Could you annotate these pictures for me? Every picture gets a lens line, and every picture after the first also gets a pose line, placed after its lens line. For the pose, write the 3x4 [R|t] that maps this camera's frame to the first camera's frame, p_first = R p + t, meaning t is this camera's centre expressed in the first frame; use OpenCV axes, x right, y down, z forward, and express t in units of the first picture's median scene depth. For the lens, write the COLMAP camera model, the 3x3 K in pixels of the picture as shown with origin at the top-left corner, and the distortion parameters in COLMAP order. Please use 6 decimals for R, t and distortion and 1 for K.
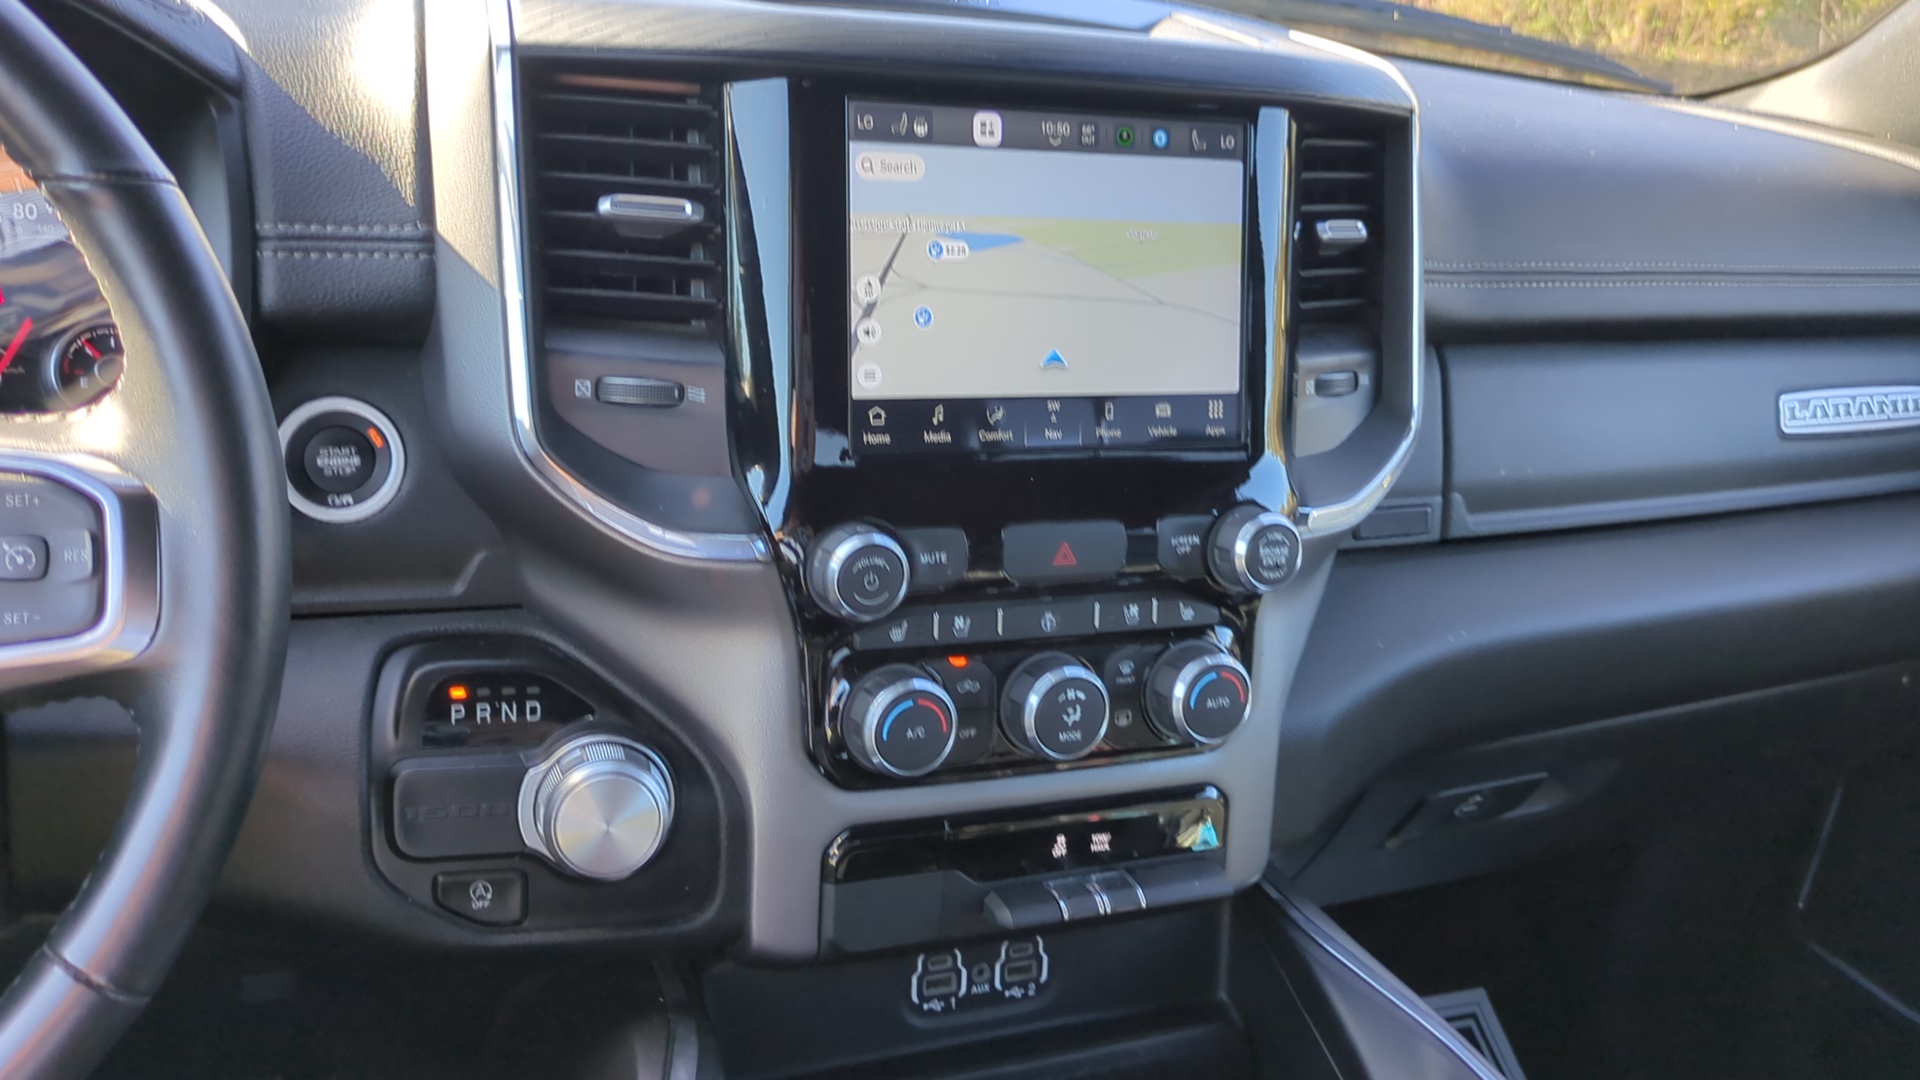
lens RADIAL K [[1627.3, 0, 960.0], [0, 1627.3, 540.0], [0, 0, 1]] dist [0.042556, -0.003083]
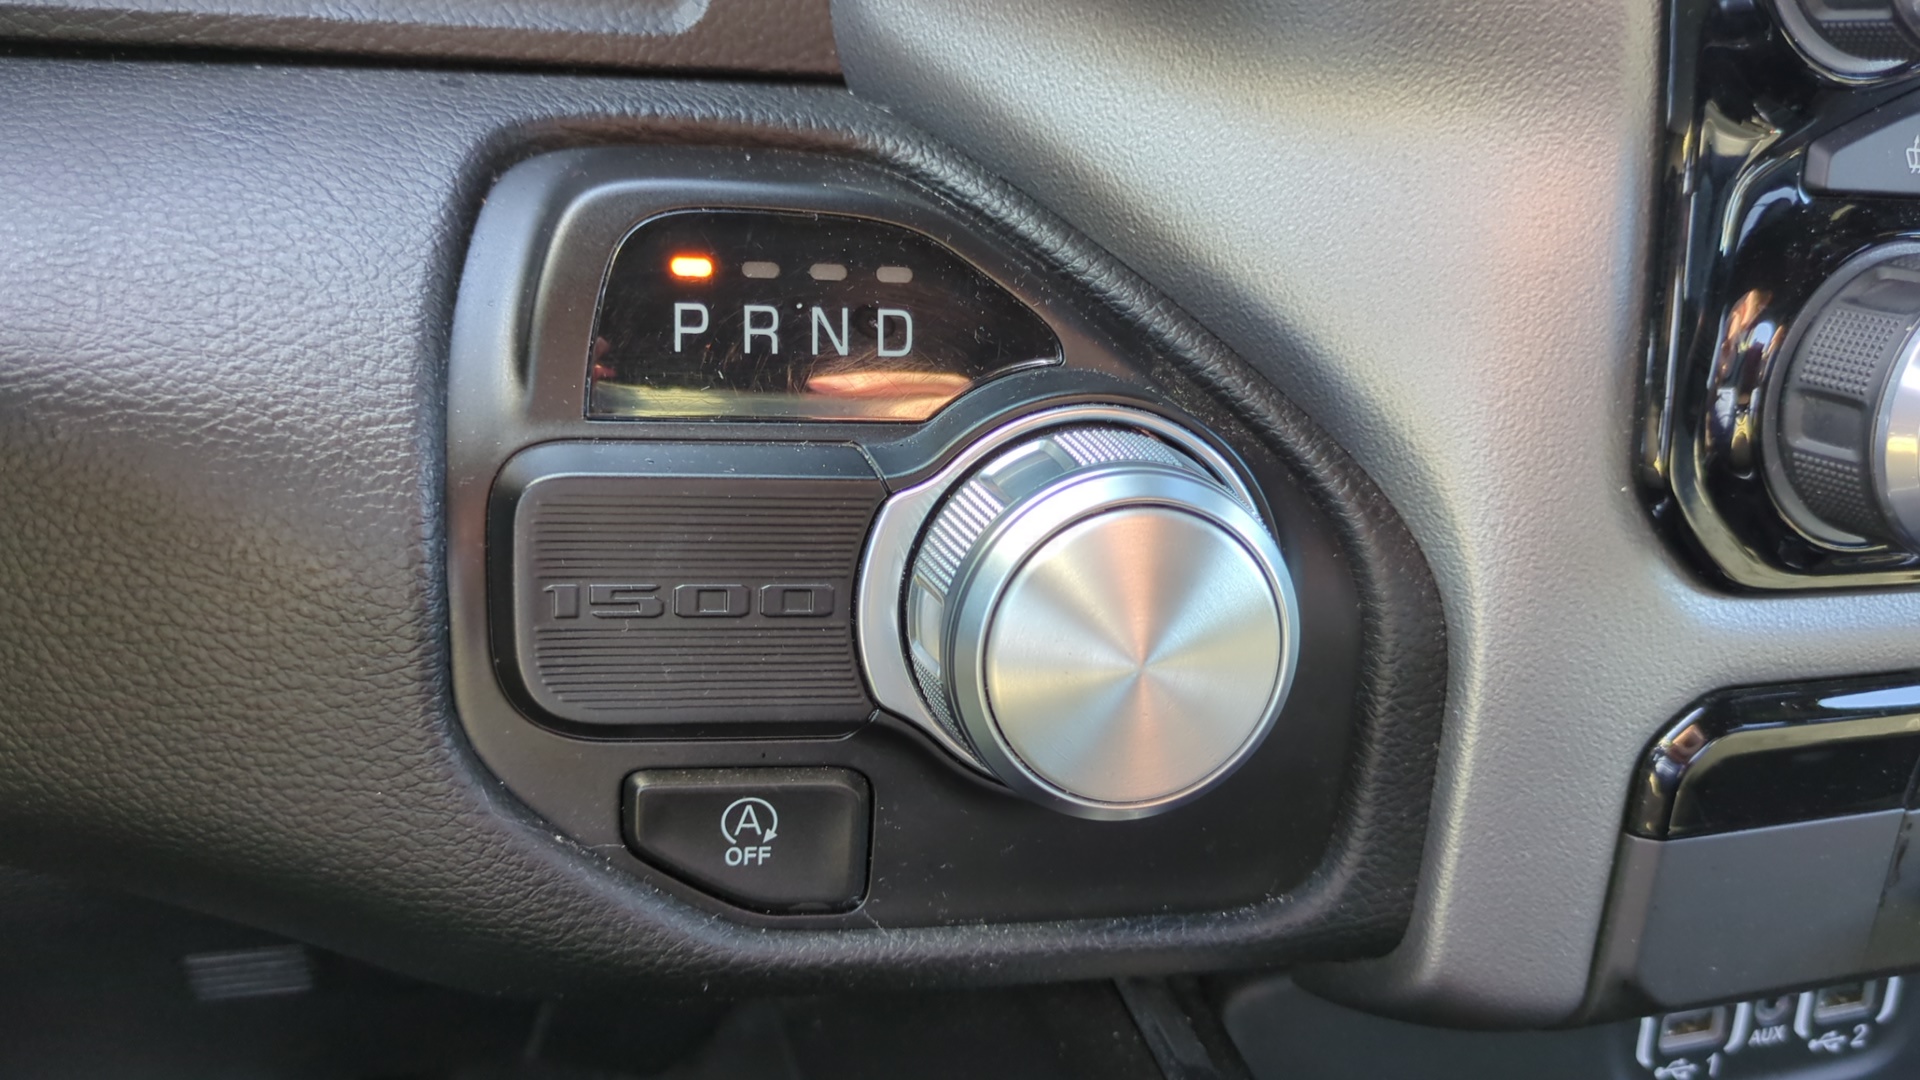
lens RADIAL K [[1667.1, 0, 960.0], [0, 1667.1, 540.0], [0, 0, 1]] dist [-0.002254, -0.066345]
pose [[0.995048, 0.038618, -0.091582, -0.196552], [-0.028419, 0.993507, 0.110161, 0.101145], [0.095241, -0.107013, 0.989685, 0.590442]]
